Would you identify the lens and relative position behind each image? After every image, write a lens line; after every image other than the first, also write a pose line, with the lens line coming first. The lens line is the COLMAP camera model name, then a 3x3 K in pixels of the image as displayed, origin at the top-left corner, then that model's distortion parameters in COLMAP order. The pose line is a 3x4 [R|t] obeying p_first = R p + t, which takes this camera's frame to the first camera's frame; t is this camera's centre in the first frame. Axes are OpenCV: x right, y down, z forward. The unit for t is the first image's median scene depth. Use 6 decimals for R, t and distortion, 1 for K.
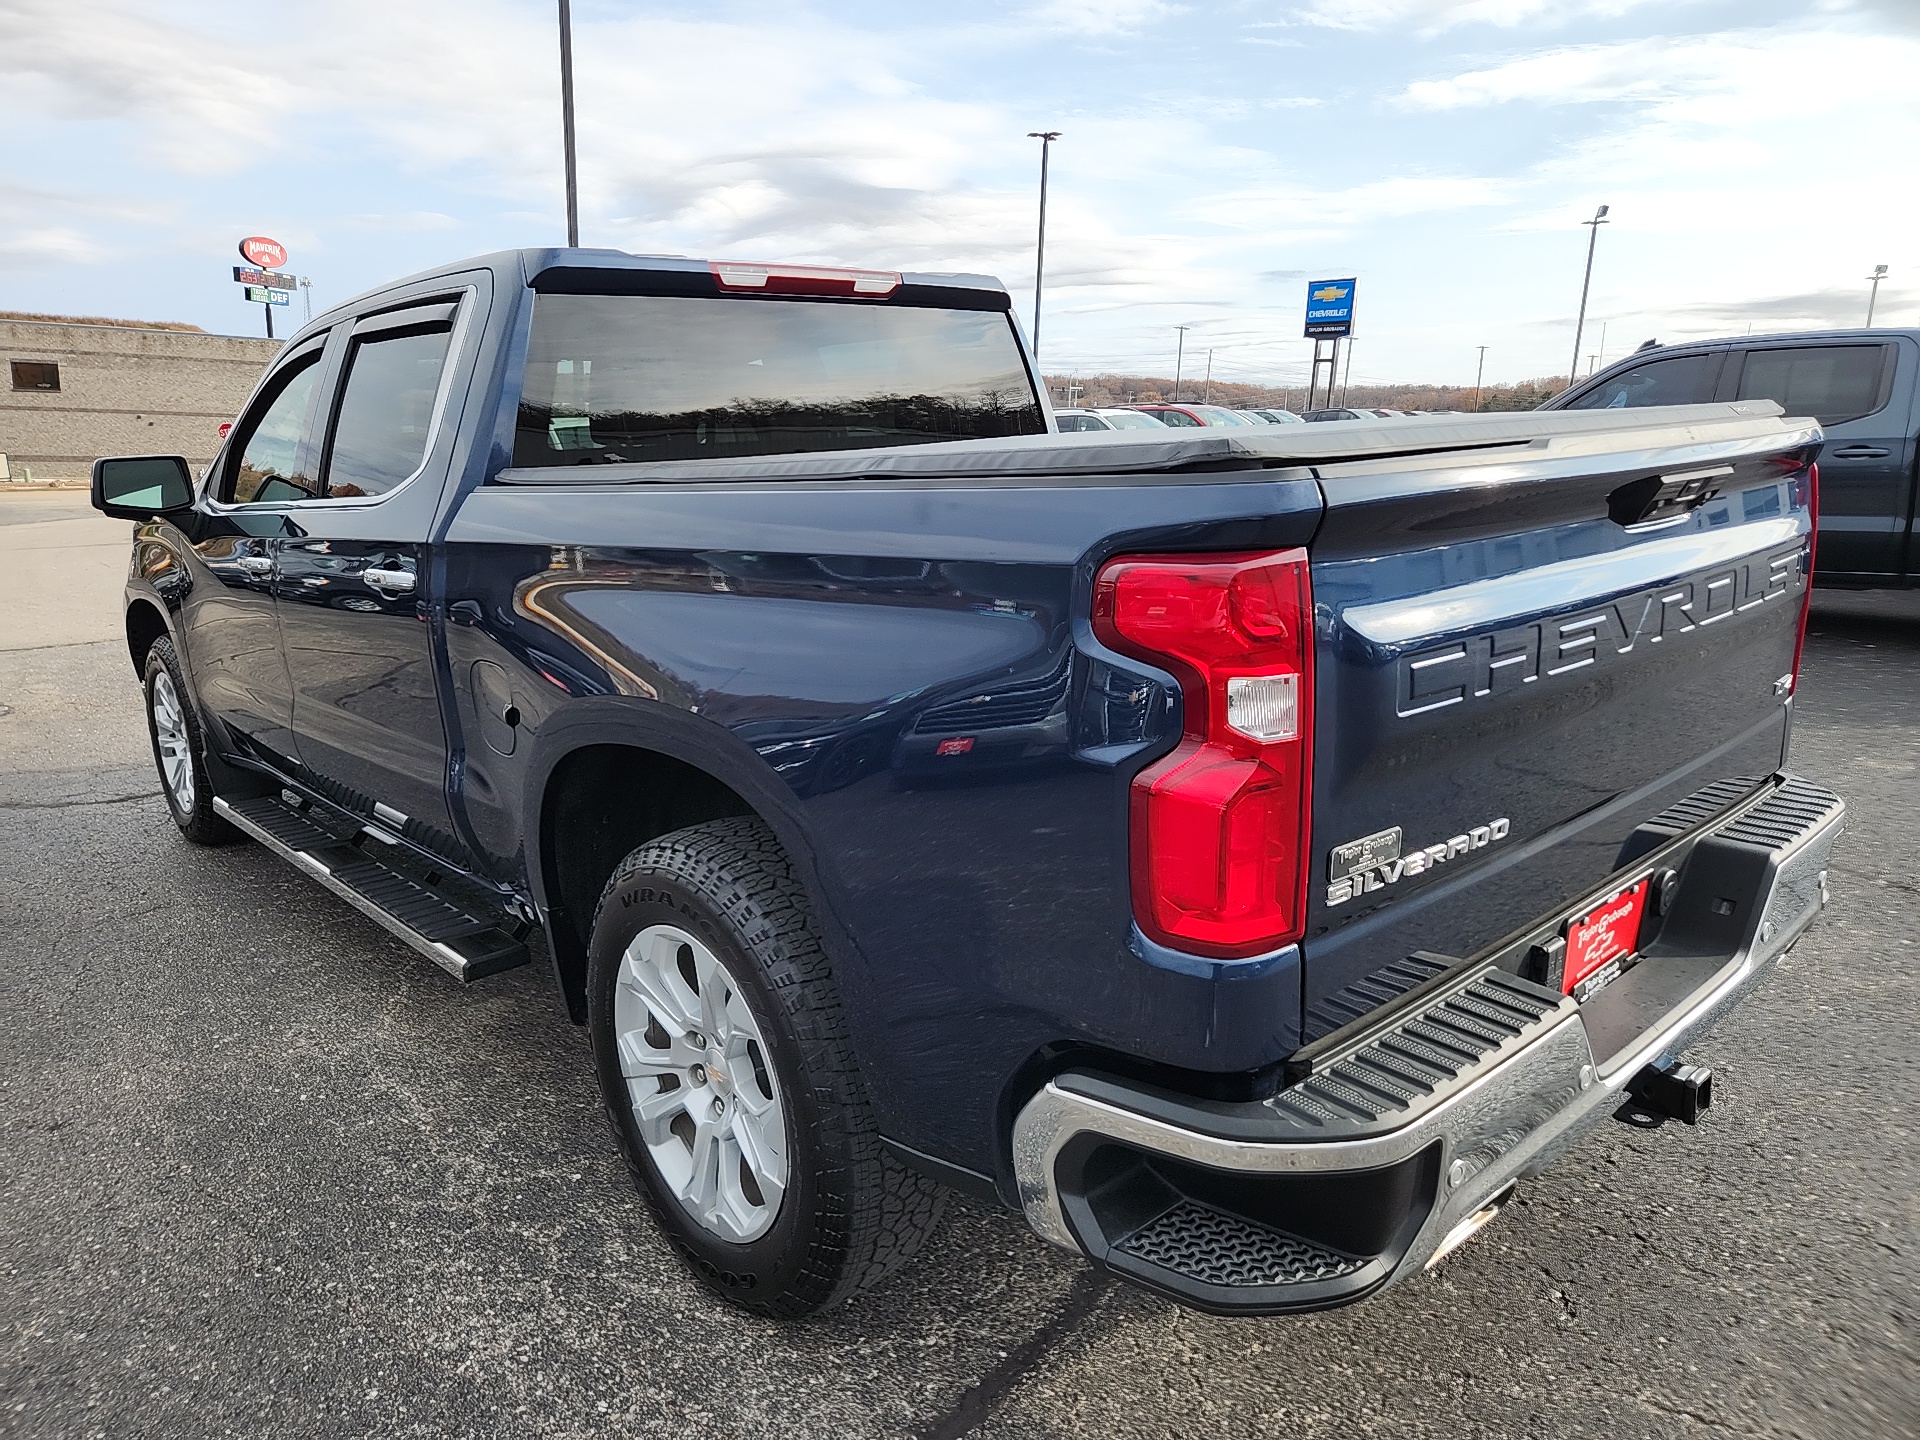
lens RADIAL K [[1288.7, 0, 953.4], [0, 1288.7, 694.1], [0, 0, 1]] dist [0.063541, -0.054812]
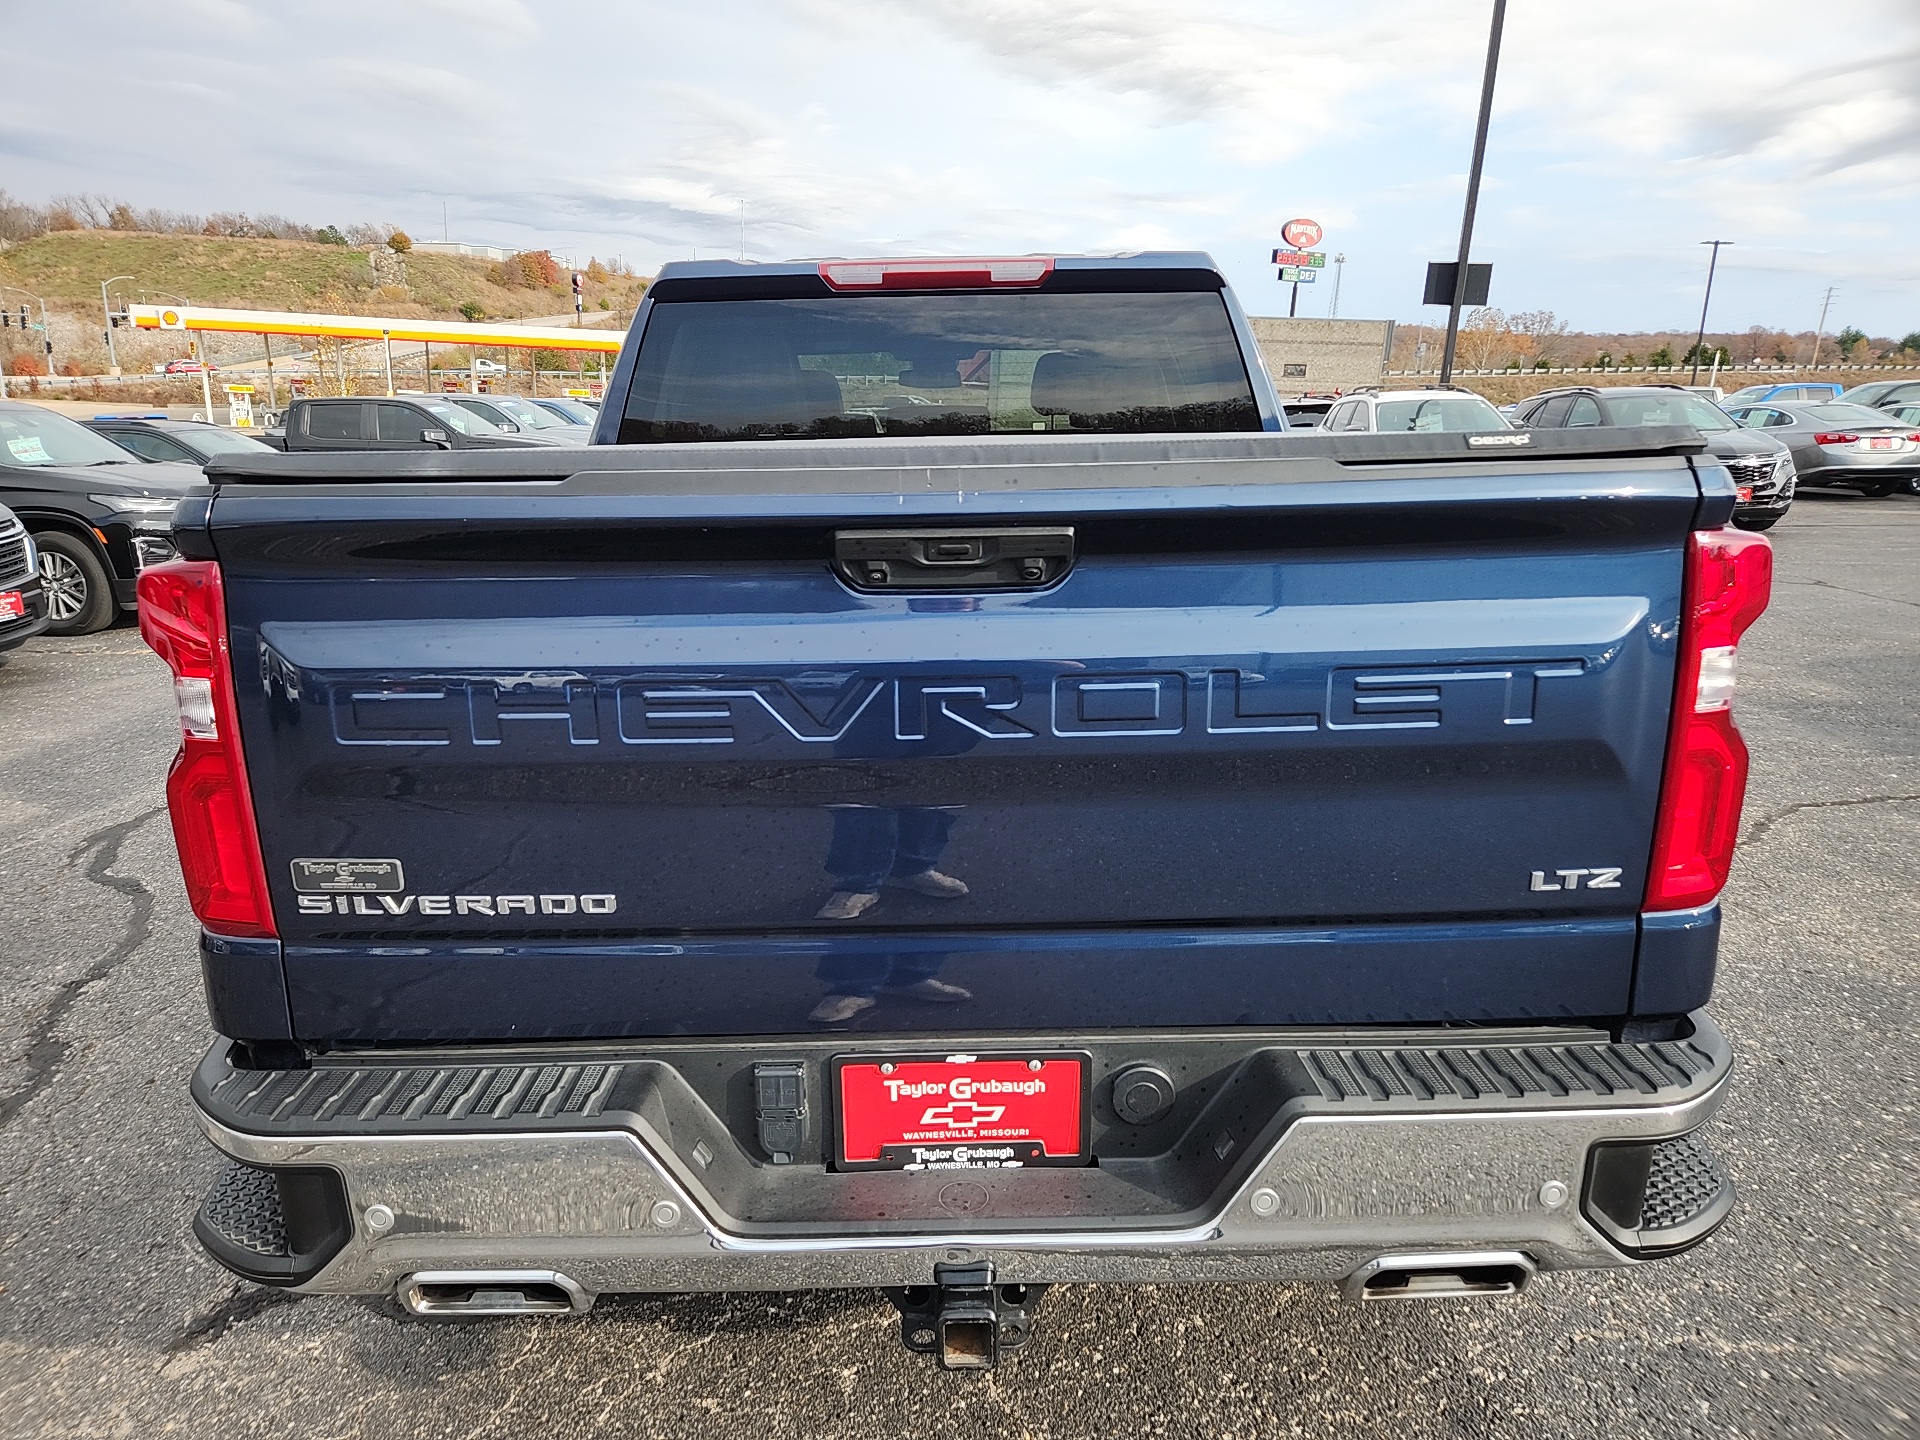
lens RADIAL K [[1277.7, 0, 939.4], [0, 1277.7, 723.1], [0, 0, 1]] dist [0.105175, -0.092422]
pose [[0.746027, 0.173433, -0.642935, 0.949451], [-0.145651, 0.984609, 0.096596, -0.115265], [0.649792, 0.021581, 0.759805, 0.393393]]
